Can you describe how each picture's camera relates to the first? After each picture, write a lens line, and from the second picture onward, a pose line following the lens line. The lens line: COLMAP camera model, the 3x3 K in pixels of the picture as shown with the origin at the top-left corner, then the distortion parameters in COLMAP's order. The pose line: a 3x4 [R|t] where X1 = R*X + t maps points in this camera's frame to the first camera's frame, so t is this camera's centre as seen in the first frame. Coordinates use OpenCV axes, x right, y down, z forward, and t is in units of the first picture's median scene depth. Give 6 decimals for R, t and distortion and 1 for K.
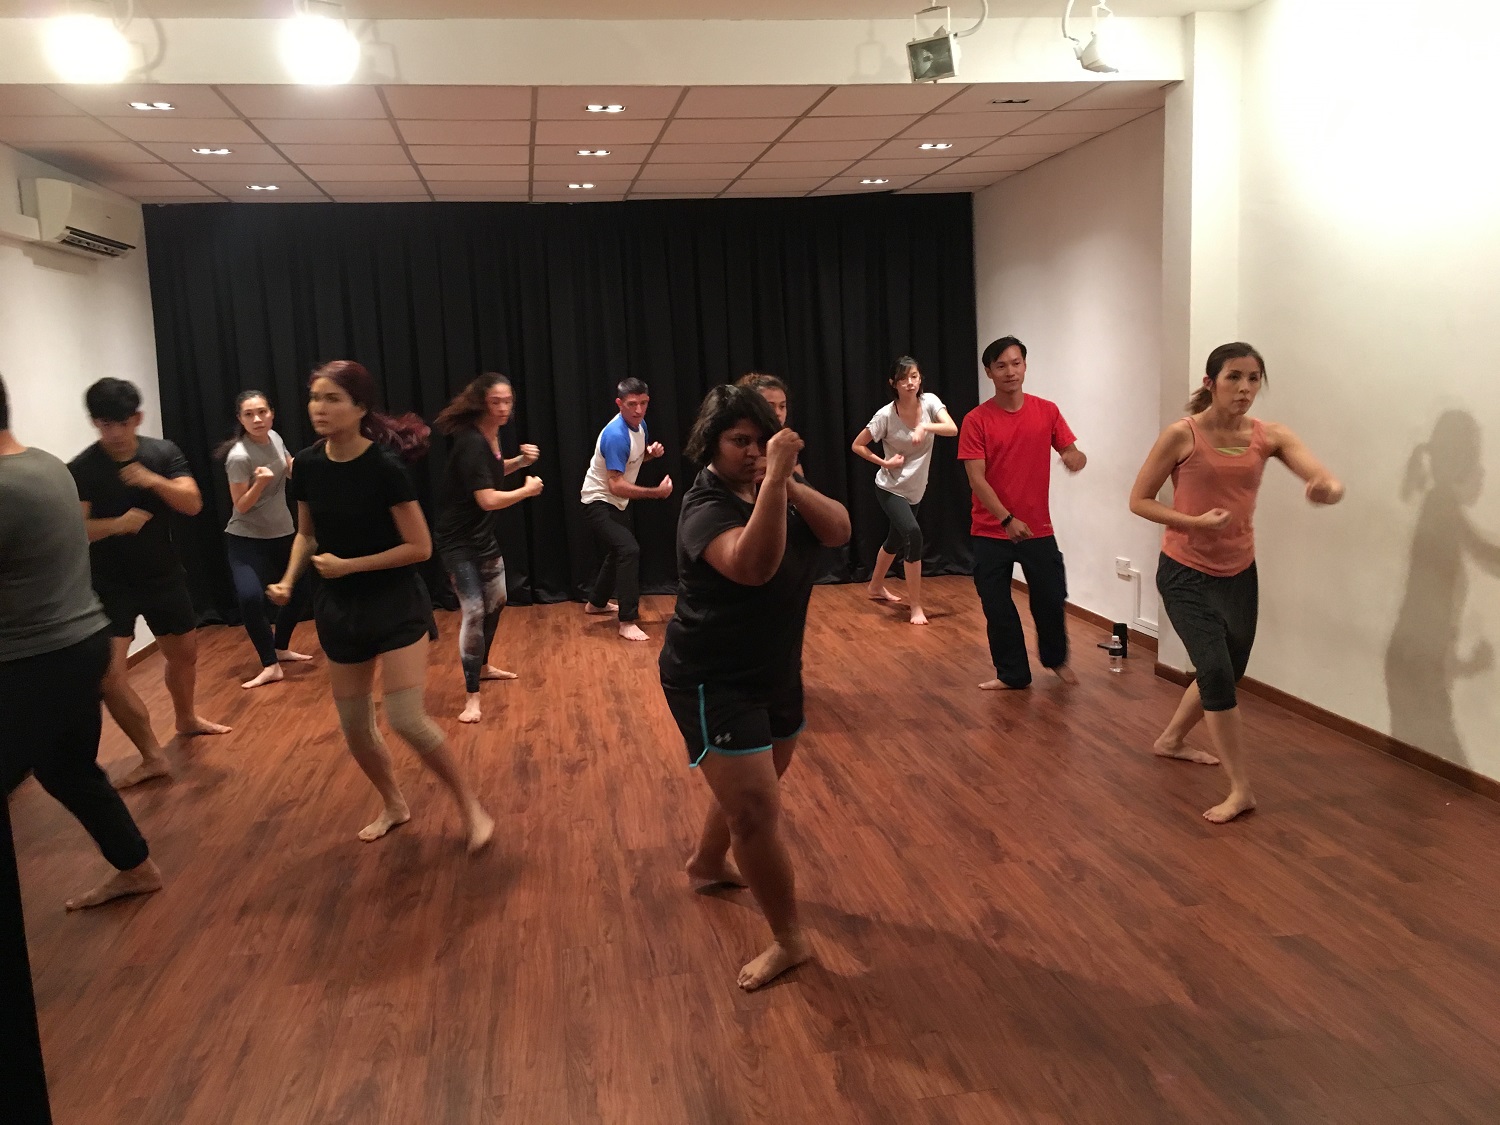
lens RADIAL K [[1352.3, 0, 746.1], [0, 1352.3, 566.2], [0, 0, 1]] dist [0.120929, -0.002287]
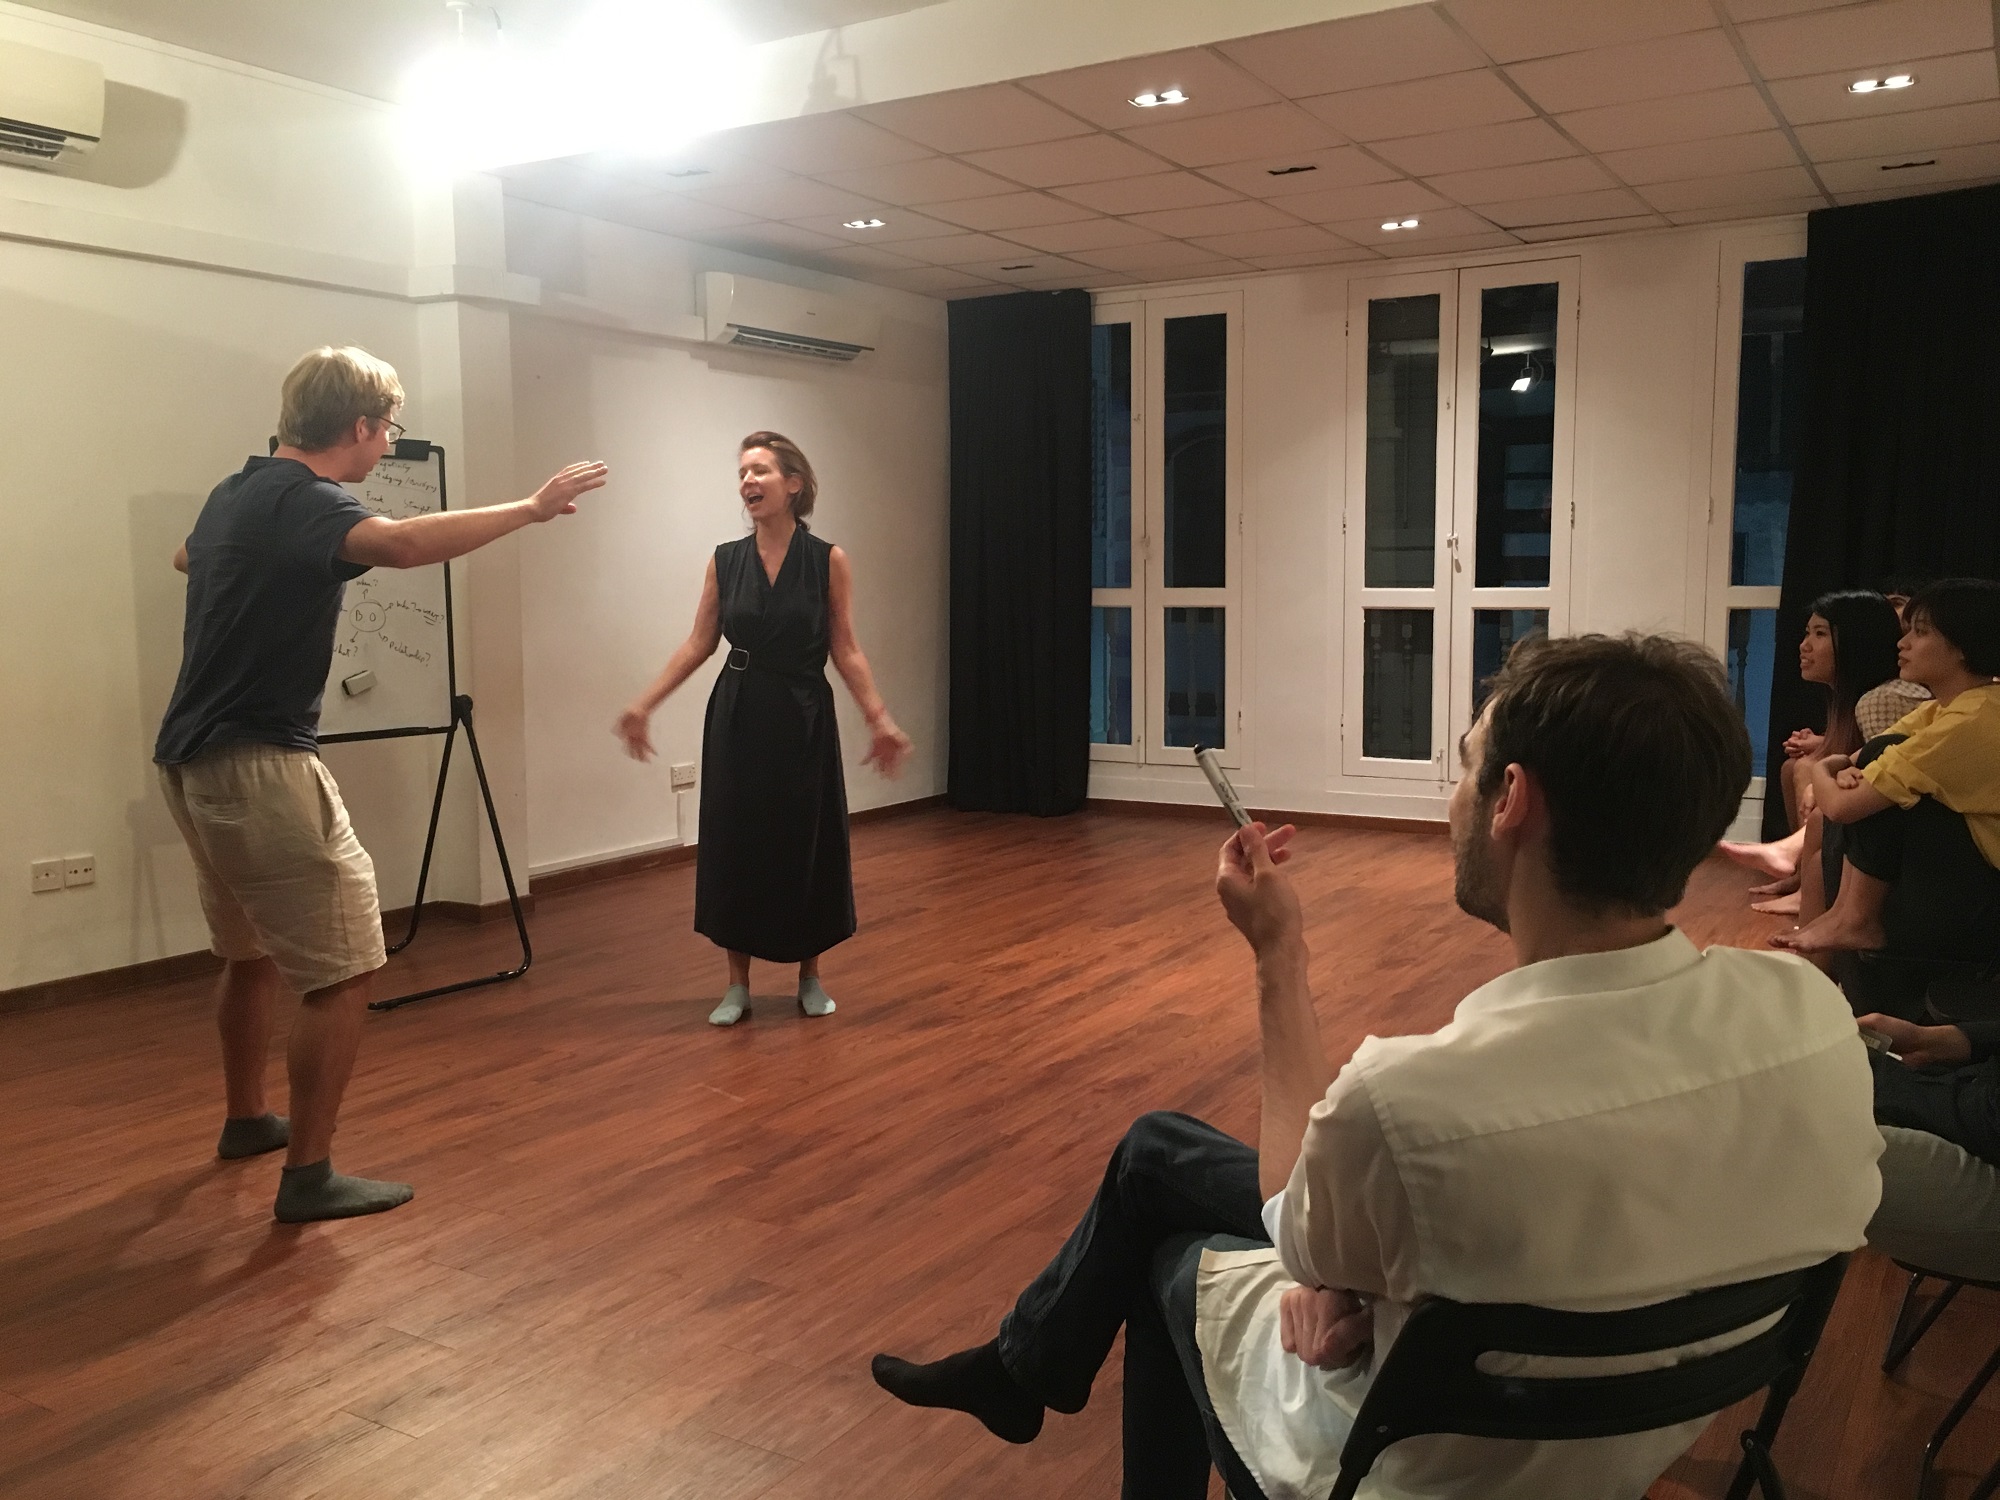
lens RADIAL K [[1803.0, 0, 994.7], [0, 1803.0, 754.9], [0, 0, 1]] dist [0.120929, -0.002287]
pose [[0.751804, 0.105180, -0.650944, 0.430283], [-0.122984, 0.992240, 0.018287, -0.011642], [0.647816, 0.066308, 0.758905, 0.246451]]
